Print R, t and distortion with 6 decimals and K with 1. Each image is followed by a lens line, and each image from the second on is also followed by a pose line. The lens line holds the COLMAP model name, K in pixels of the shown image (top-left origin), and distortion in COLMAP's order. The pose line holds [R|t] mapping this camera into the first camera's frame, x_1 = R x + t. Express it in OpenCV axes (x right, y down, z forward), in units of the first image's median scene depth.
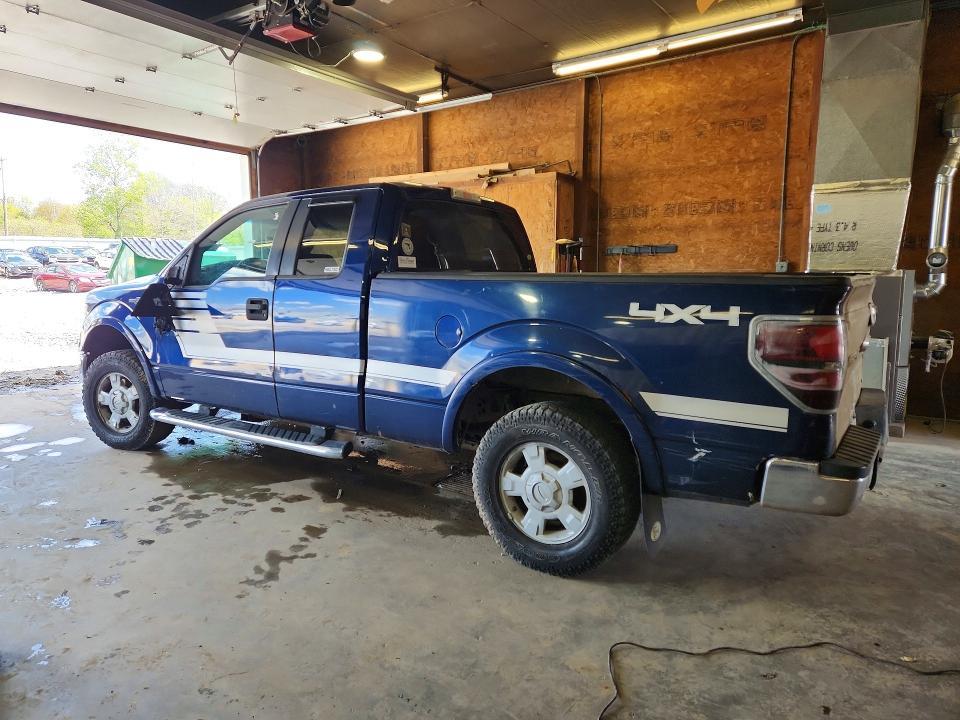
lens RADIAL K [[645.3, 0, 475.4], [0, 645.3, 359.8], [0, 0, 1]] dist [0.083292, -0.072926]
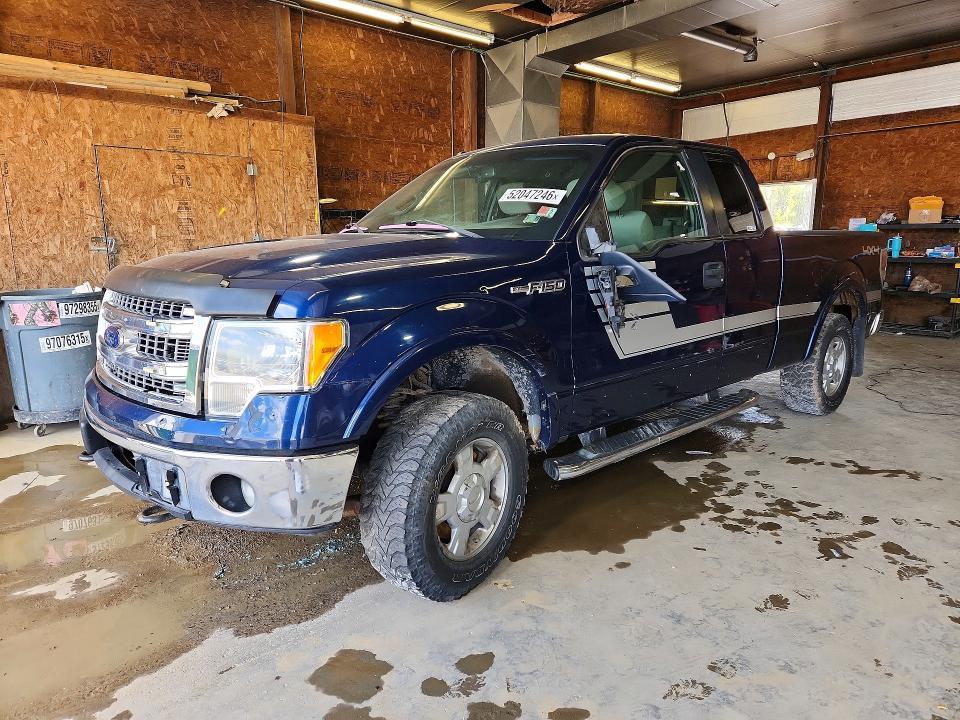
lens RADIAL K [[645.3, 0, 475.4], [0, 645.3, 359.8], [0, 0, 1]] dist [0.083292, -0.072926]
pose [[0.224290, -0.184817, 0.956837, -1.293616], [0.140610, 0.977715, 0.155890, -0.150346], [-0.964325, 0.099576, 0.245279, 1.121333]]
